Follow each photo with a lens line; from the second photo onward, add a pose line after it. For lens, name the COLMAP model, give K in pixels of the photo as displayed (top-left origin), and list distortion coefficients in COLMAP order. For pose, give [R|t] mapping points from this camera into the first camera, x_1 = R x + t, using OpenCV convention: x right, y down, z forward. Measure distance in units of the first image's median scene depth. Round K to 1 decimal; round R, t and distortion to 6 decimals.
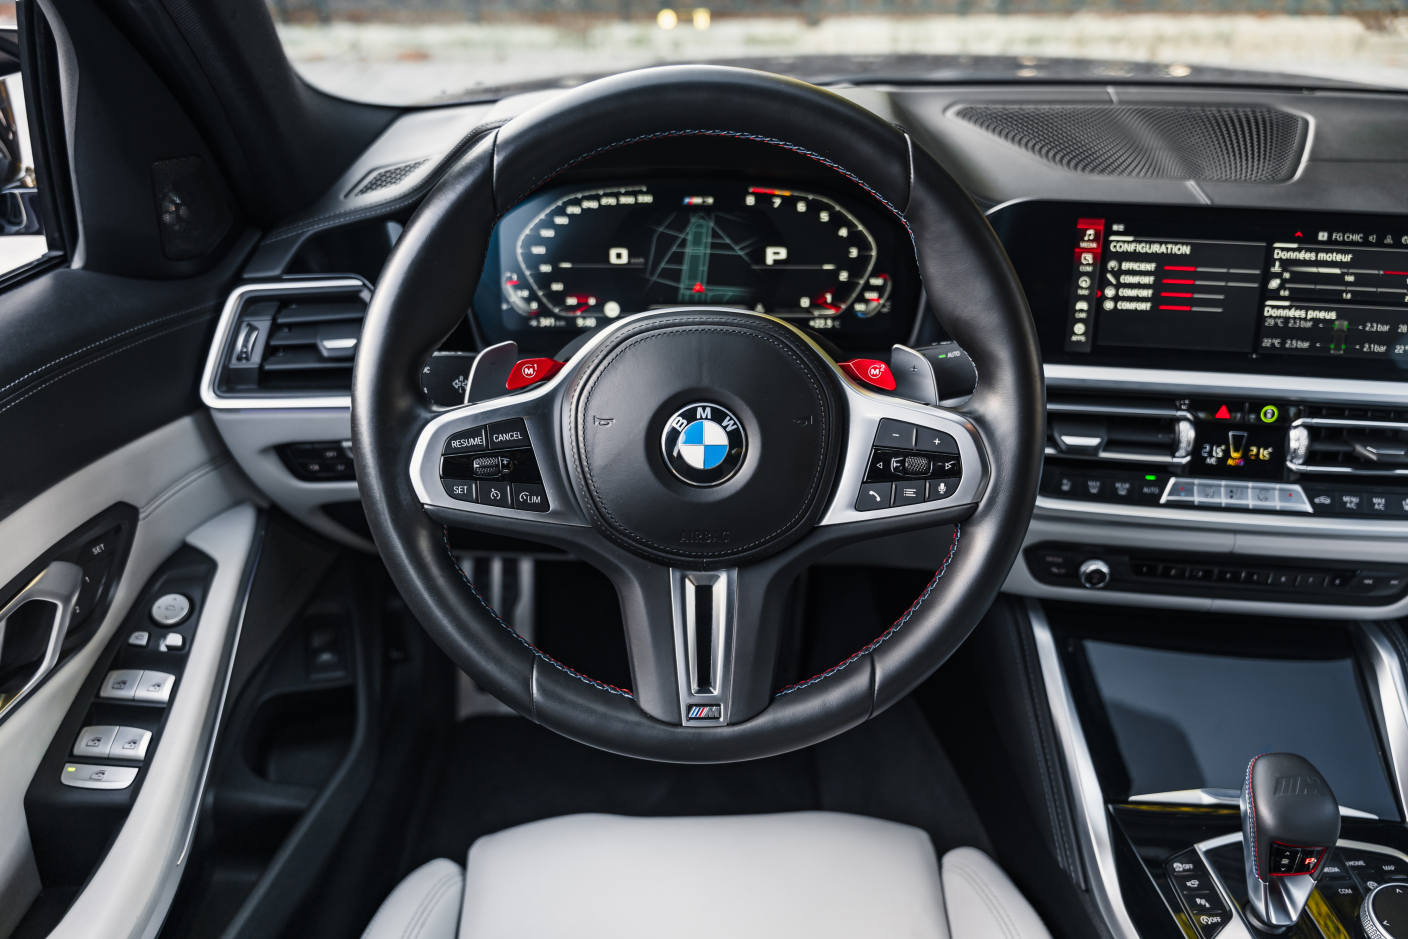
lens RADIAL K [[1035.0, 0, 710.7], [0, 1035.0, 507.5], [0, 0, 1]] dist [0.000955, -0.002275]
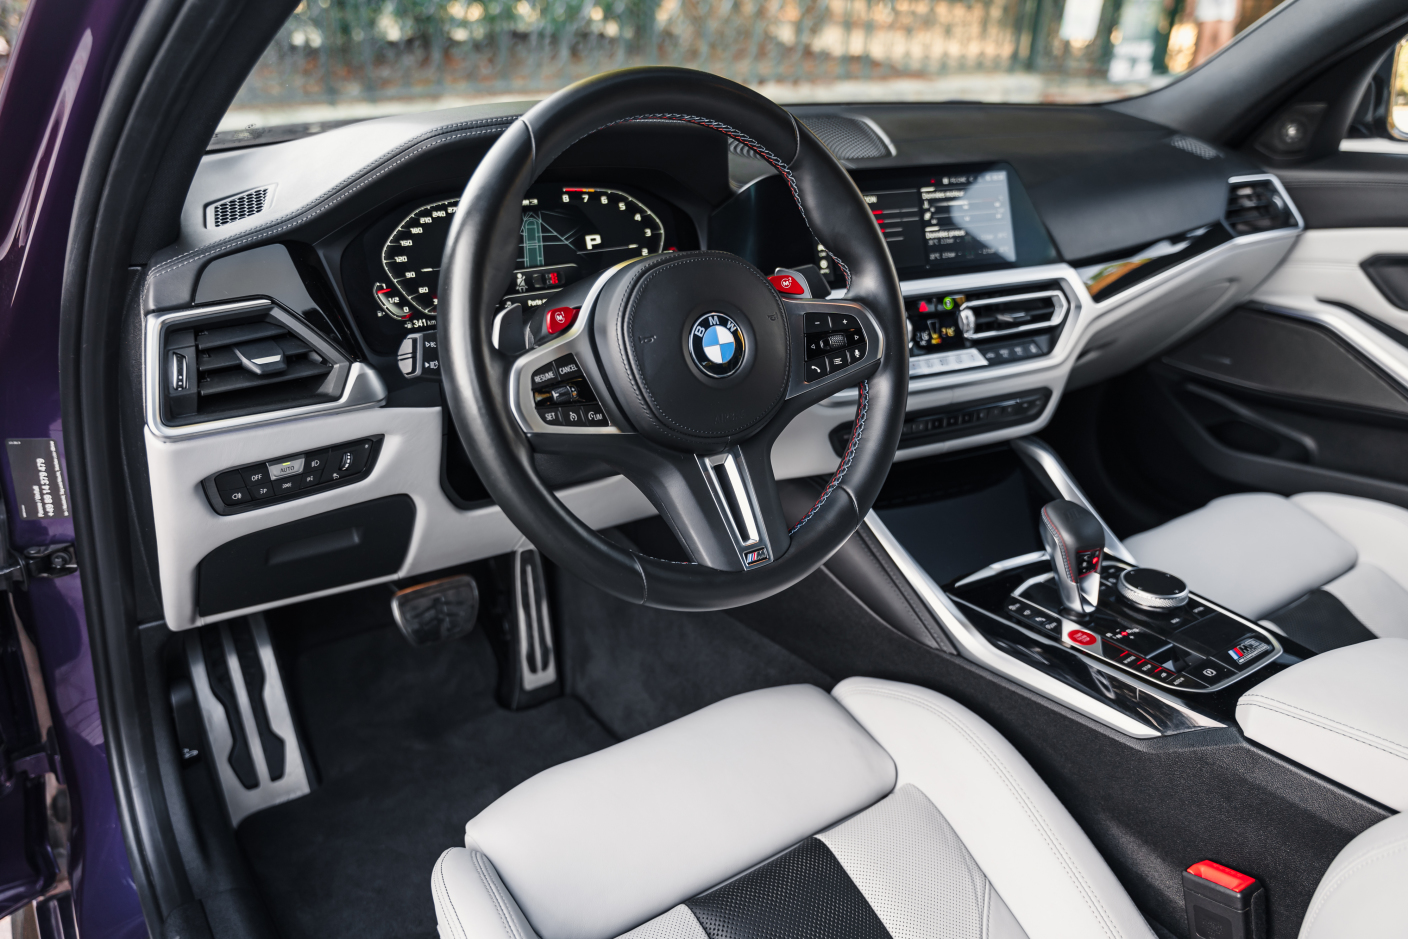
lens RADIAL K [[1059.0, 0, 702.6], [0, 1059.0, 470.9], [0, 0, 1]] dist [0.008474, 0.006408]
pose [[0.845214, -0.214999, 0.489274, -0.514753], [0.269425, 0.962076, -0.042669, 0.103655], [-0.461545, 0.167887, 0.871086, -0.085636]]
